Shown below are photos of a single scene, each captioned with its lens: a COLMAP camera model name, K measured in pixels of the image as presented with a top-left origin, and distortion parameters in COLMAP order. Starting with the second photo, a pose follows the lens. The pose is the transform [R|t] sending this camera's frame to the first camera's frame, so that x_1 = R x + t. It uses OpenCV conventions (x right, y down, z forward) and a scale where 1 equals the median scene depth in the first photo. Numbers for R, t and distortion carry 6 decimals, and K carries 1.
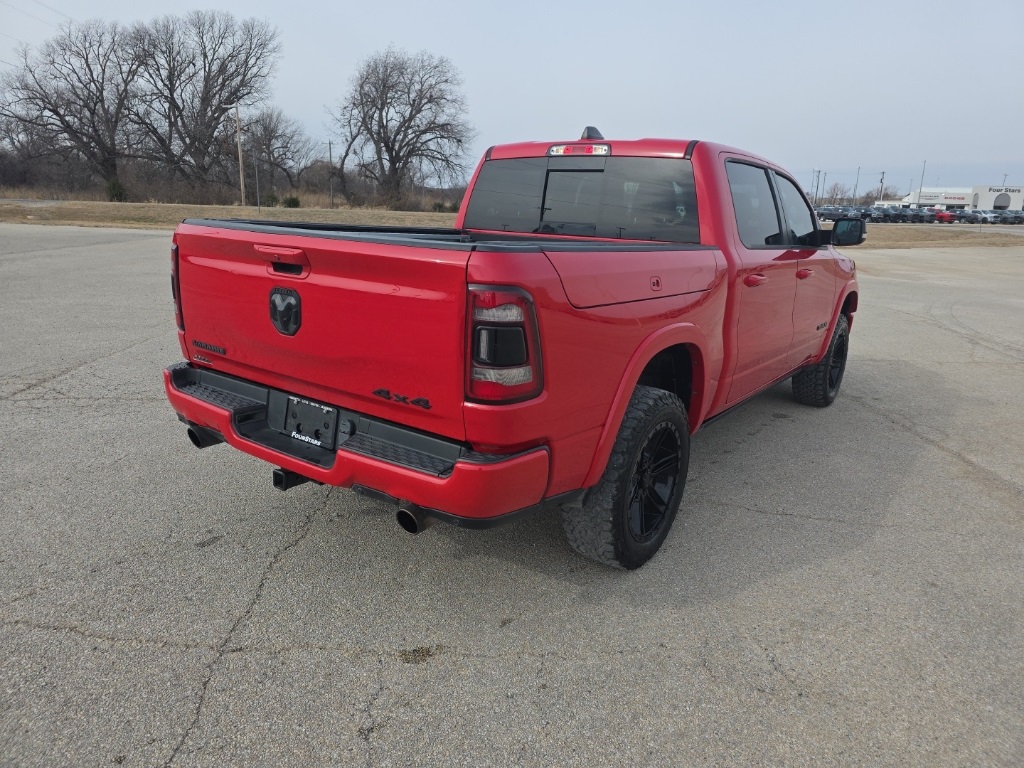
lens RADIAL K [[680.9, 0, 513.8], [0, 680.9, 373.7], [0, 0, 1]] dist [0.083695, -0.085644]
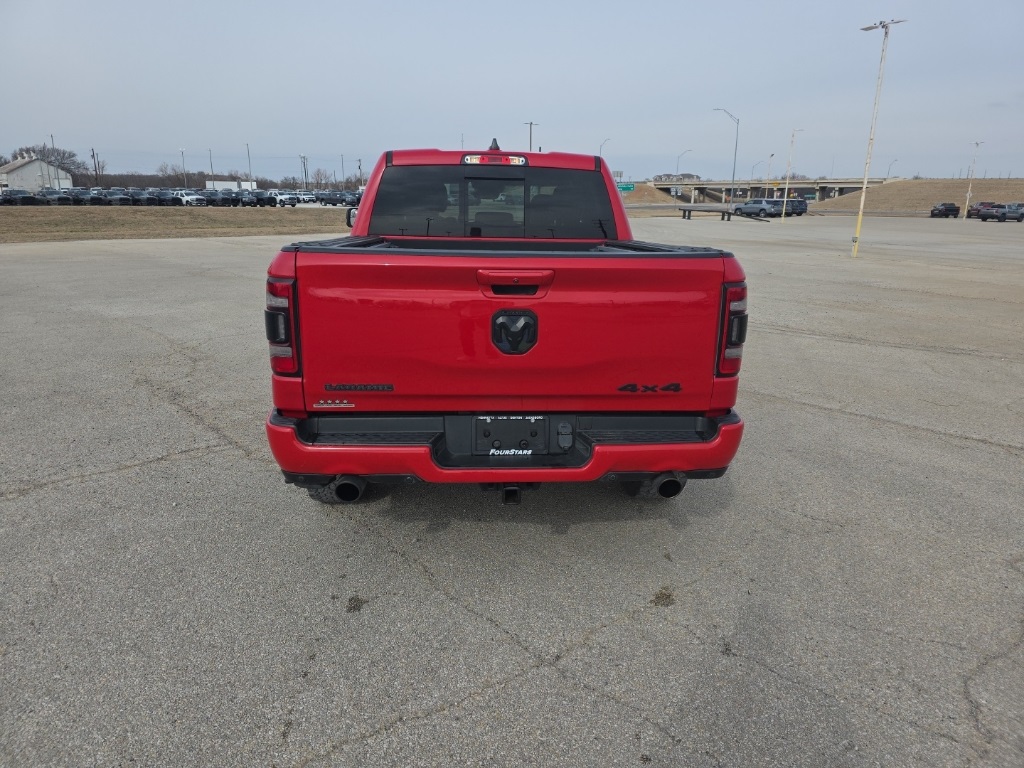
lens RADIAL K [[680.9, 0, 513.8], [0, 680.9, 373.7], [0, 0, 1]] dist [0.083695, -0.085644]
pose [[0.769975, -0.177619, 0.612854, -0.782348], [0.164444, 0.983268, 0.078370, -0.087534], [-0.616520, 0.040437, 0.786300, 0.161265]]
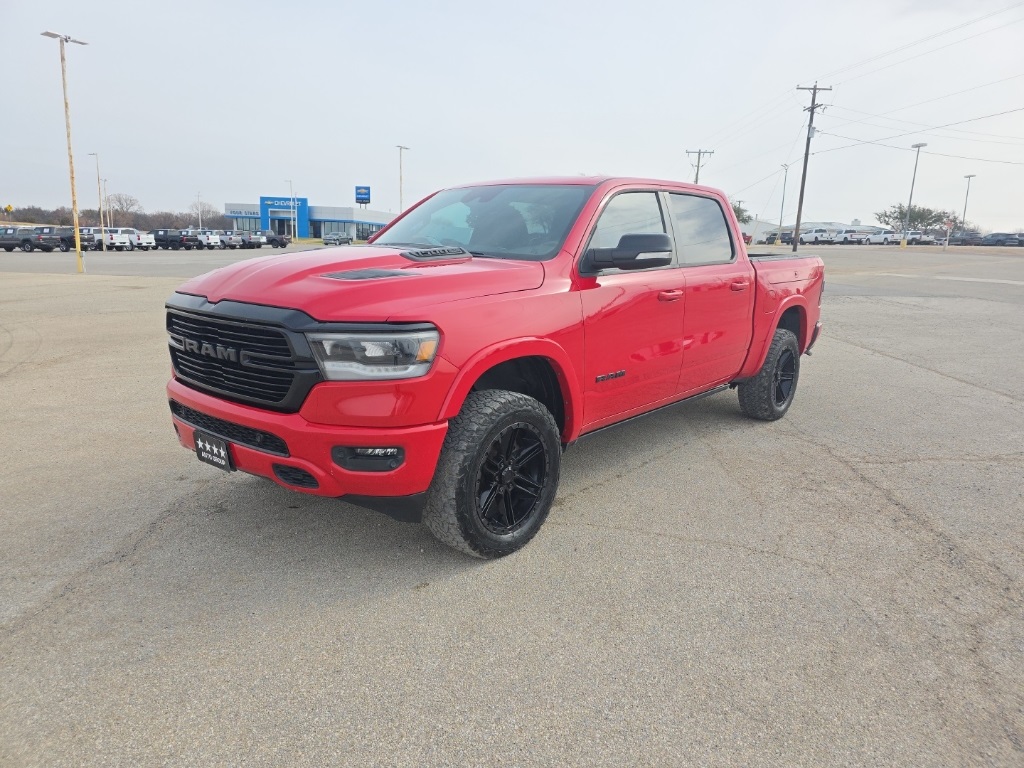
lens RADIAL K [[684.2, 0, 513.3], [0, 684.2, 376.7], [0, 0, 1]] dist [0.066625, -0.060674]
pose [[-0.994611, -0.079571, 0.066464, 0.320455], [-0.044318, 0.905844, 0.421287, -0.747162], [-0.093728, 0.416071, -0.904489, 3.197088]]
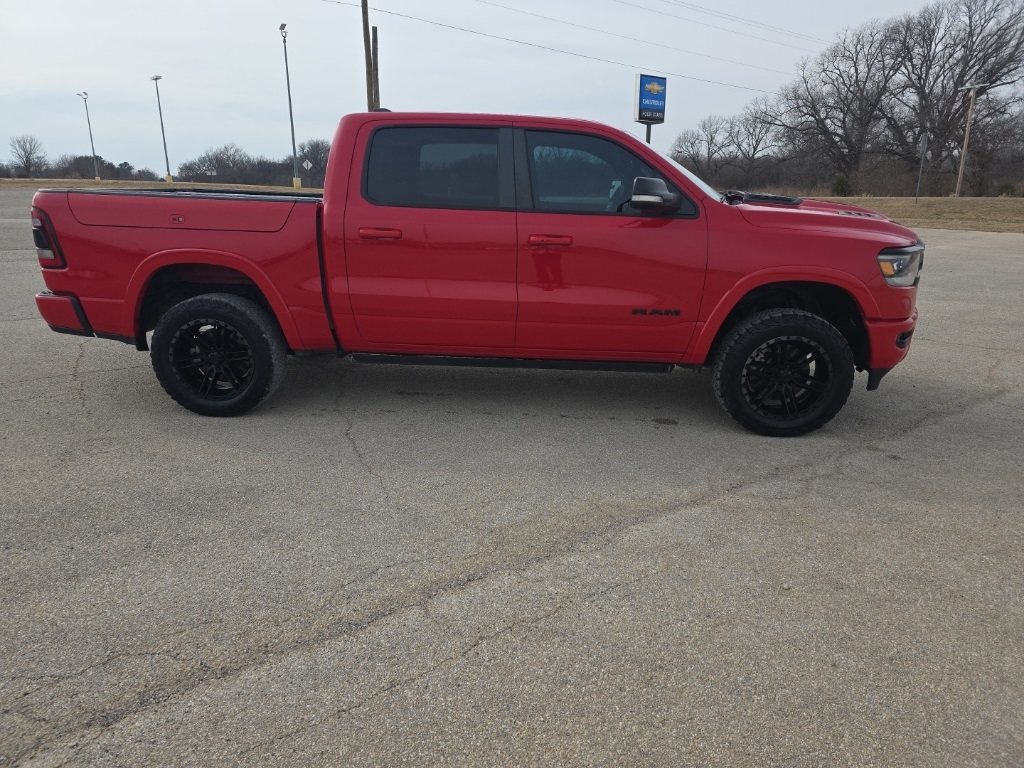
lens RADIAL K [[684.2, 0, 513.3], [0, 684.2, 376.7], [0, 0, 1]] dist [0.066625, -0.060674]
pose [[0.540486, 0.190945, -0.819399, 1.745327], [-0.184162, 0.977139, 0.106228, -0.082649], [0.820950, 0.093487, 0.563294, 0.688778]]
